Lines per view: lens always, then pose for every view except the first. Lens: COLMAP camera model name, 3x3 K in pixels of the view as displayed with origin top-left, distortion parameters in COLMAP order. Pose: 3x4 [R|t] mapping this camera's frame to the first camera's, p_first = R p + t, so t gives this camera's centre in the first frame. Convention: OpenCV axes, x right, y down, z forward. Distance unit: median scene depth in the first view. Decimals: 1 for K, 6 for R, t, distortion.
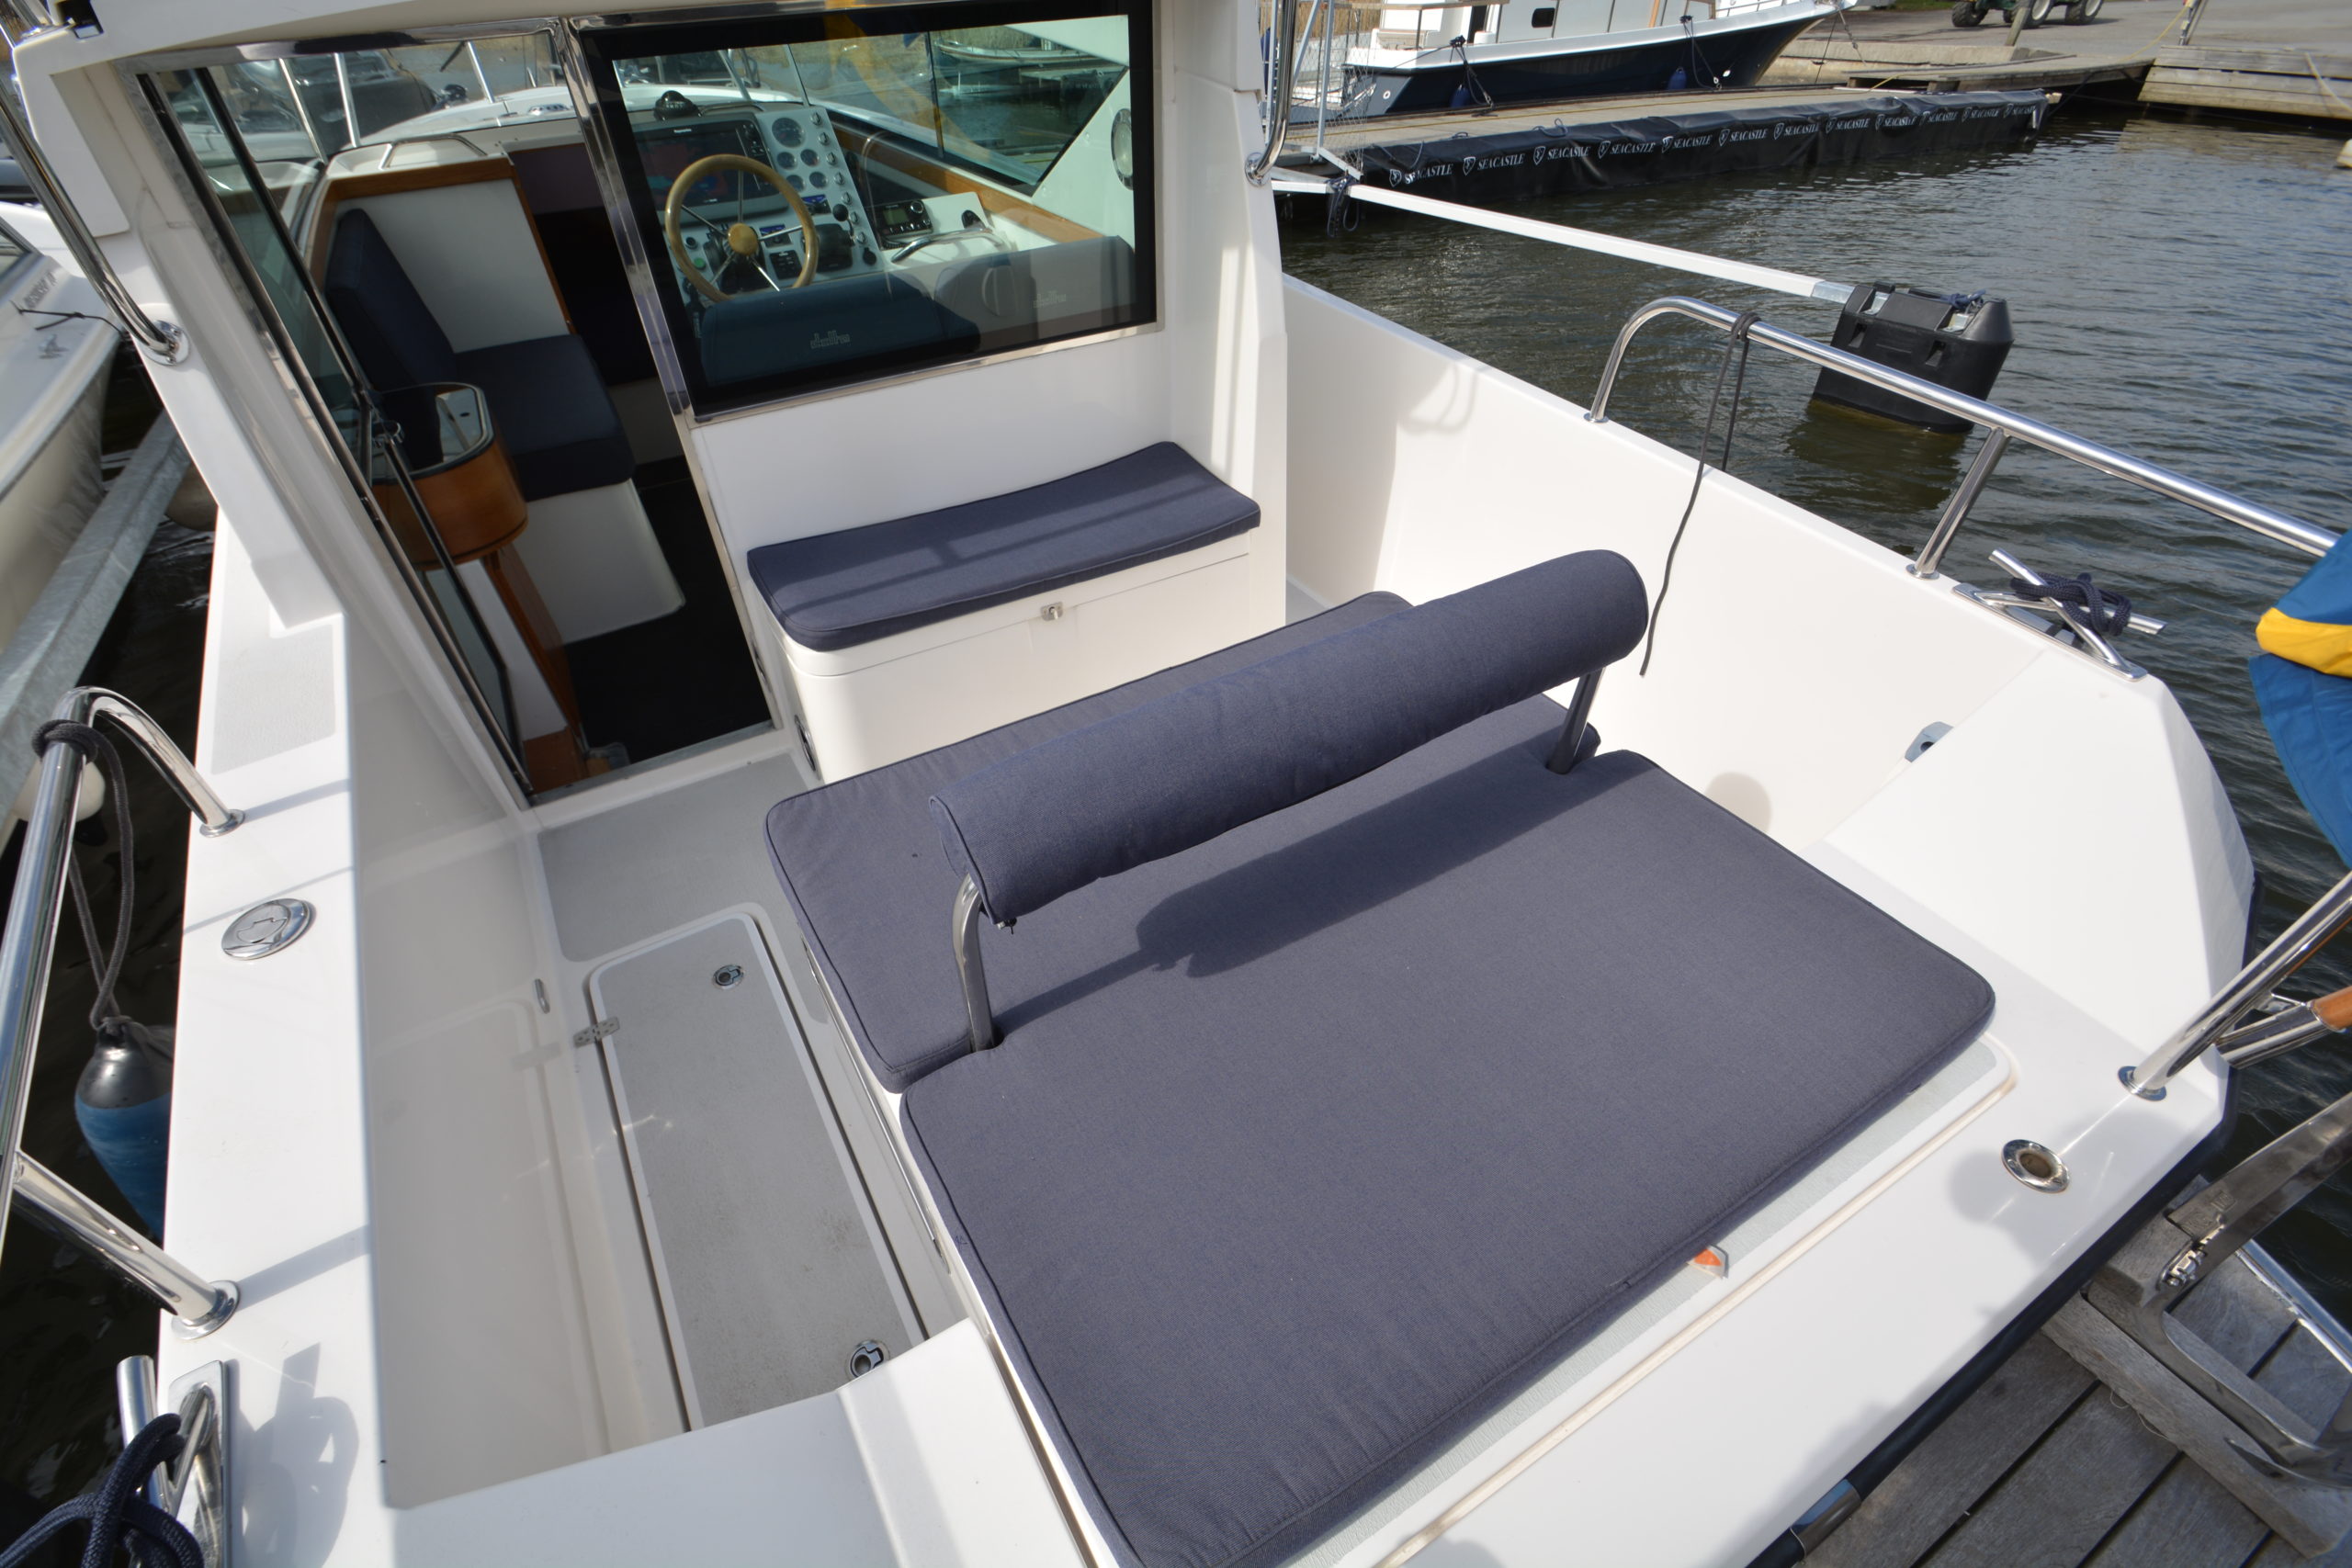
lens RADIAL K [[1012.9, 0, 1176.0], [0, 1012.9, 784.0], [0, 0, 1]] dist [-0.023207, -0.000100]
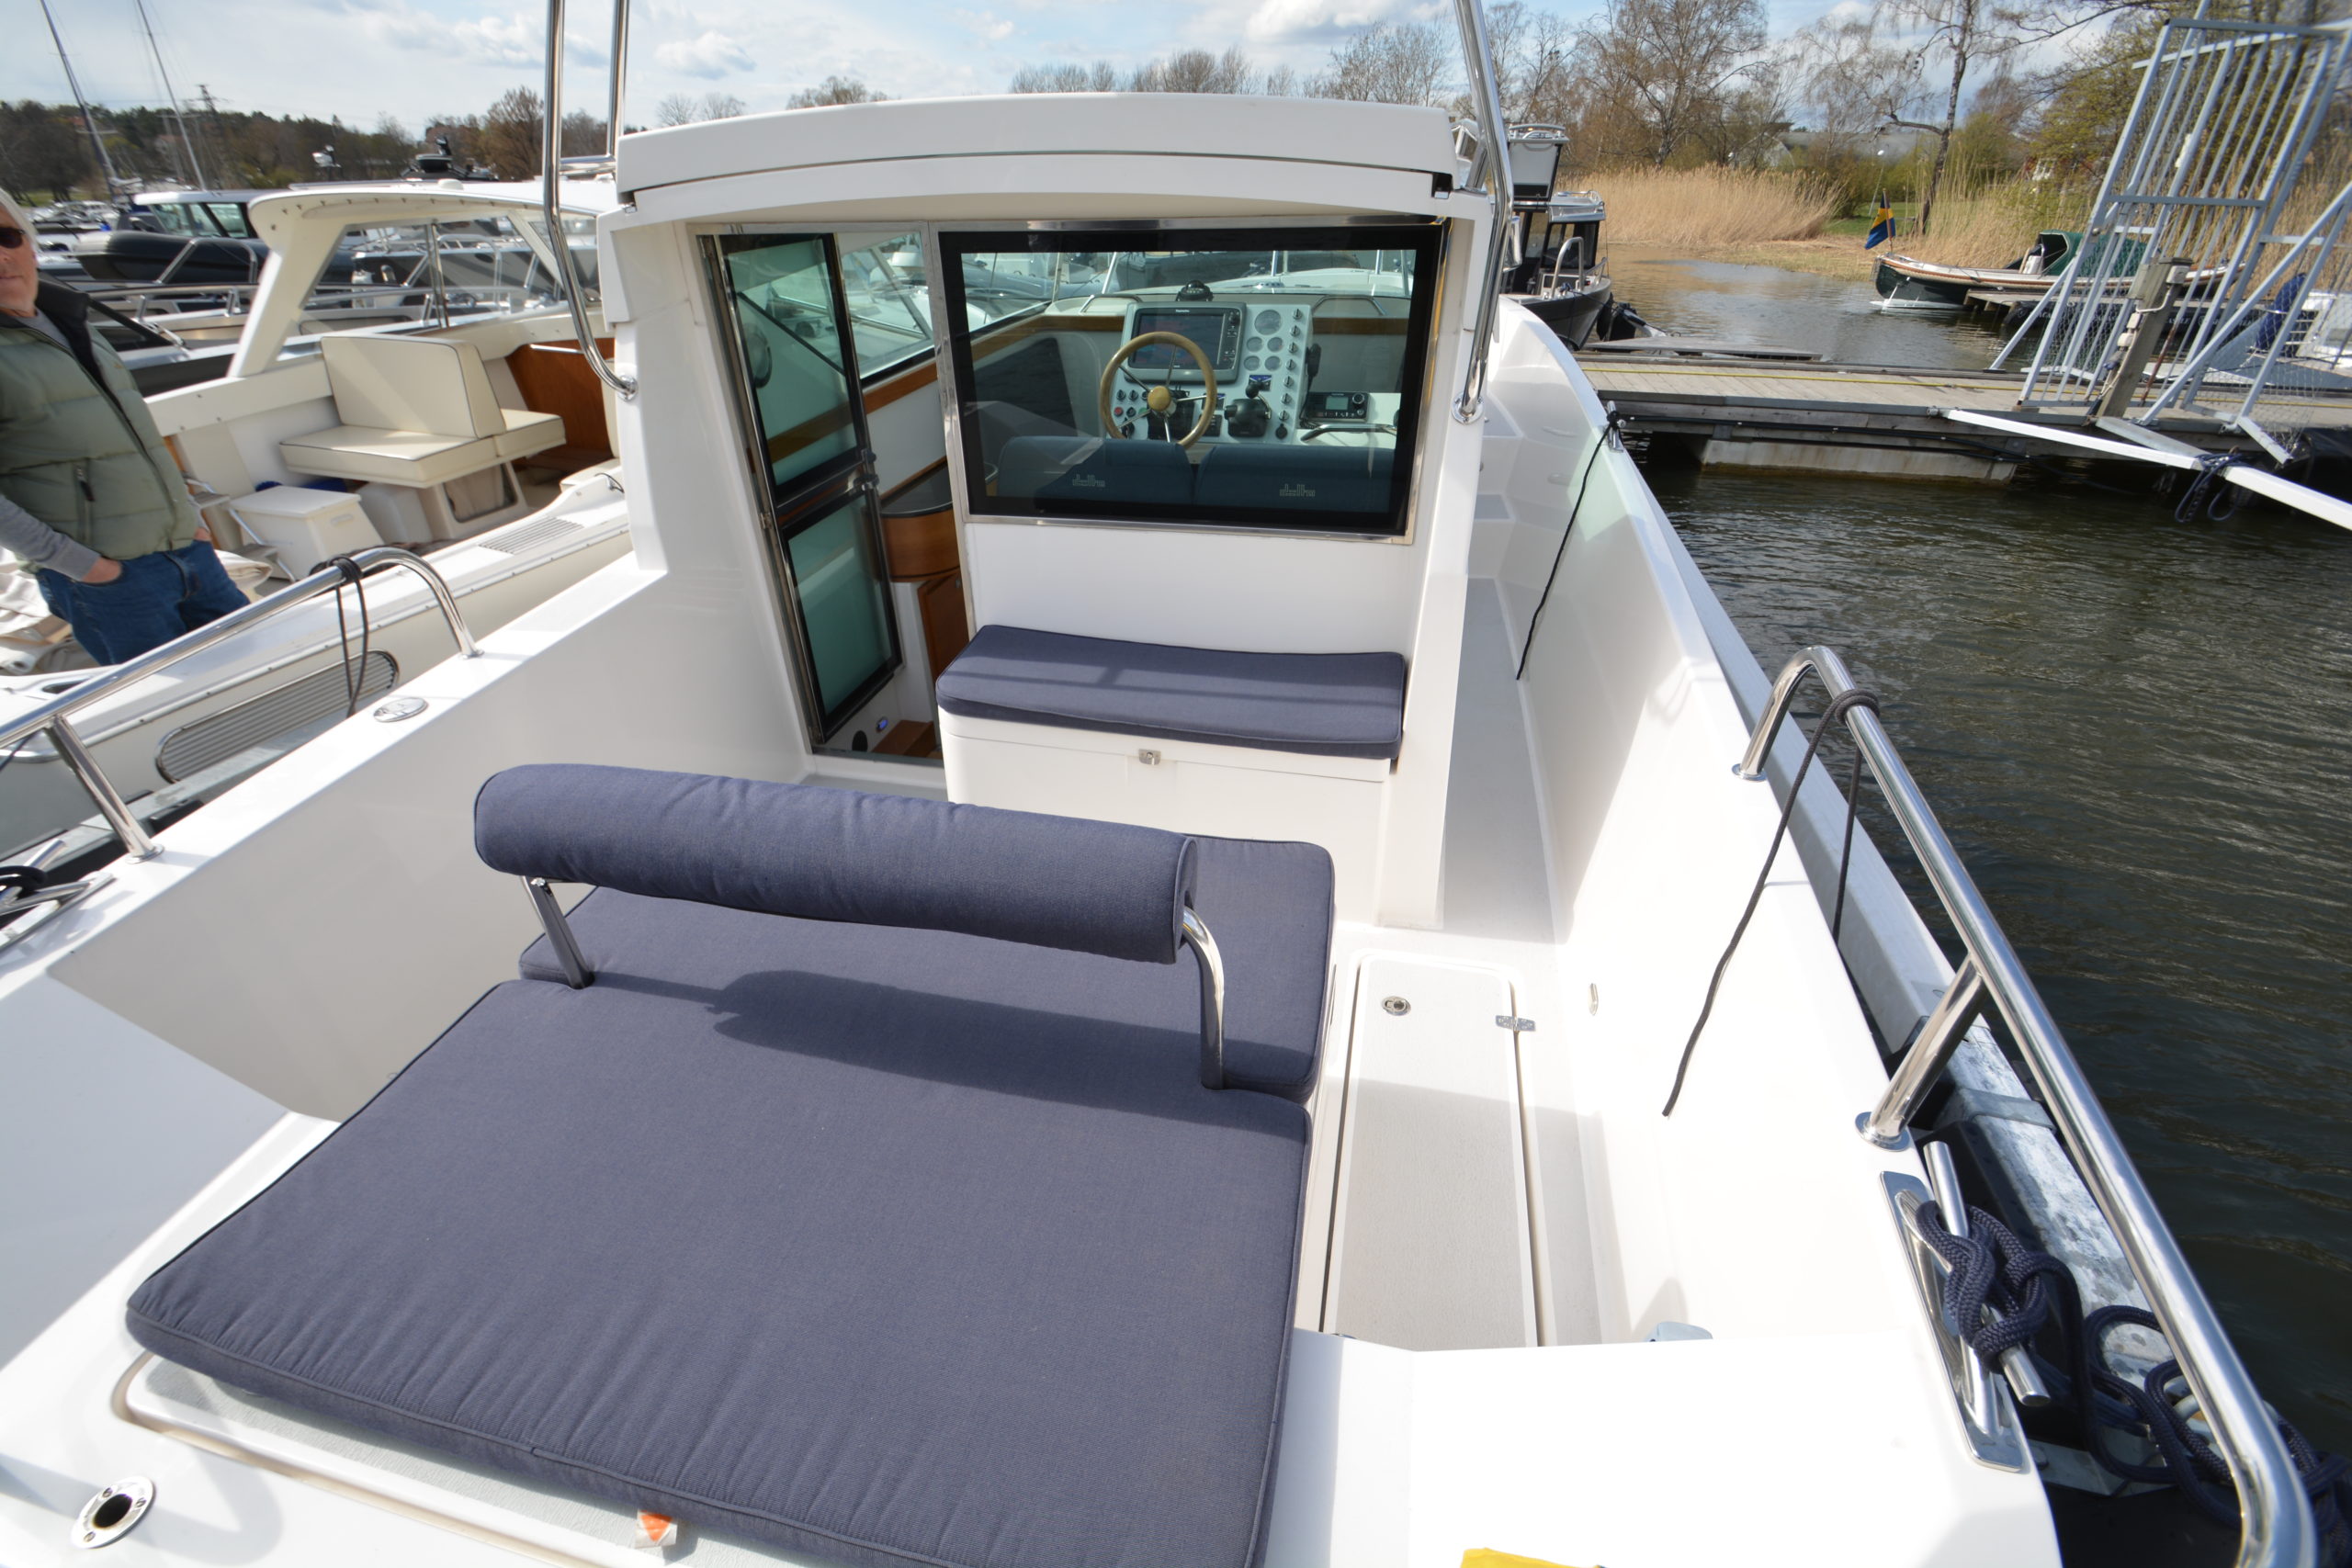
lens RADIAL K [[1018.3, 0, 1176.0], [0, 1018.3, 784.0], [0, 0, 1]] dist [0.021319, -0.016374]
pose [[0.727334, 0.358914, -0.584950, 0.527881], [-0.443369, 0.896338, -0.001314, -0.153747], [0.523841, 0.260304, 0.811068, 0.152228]]
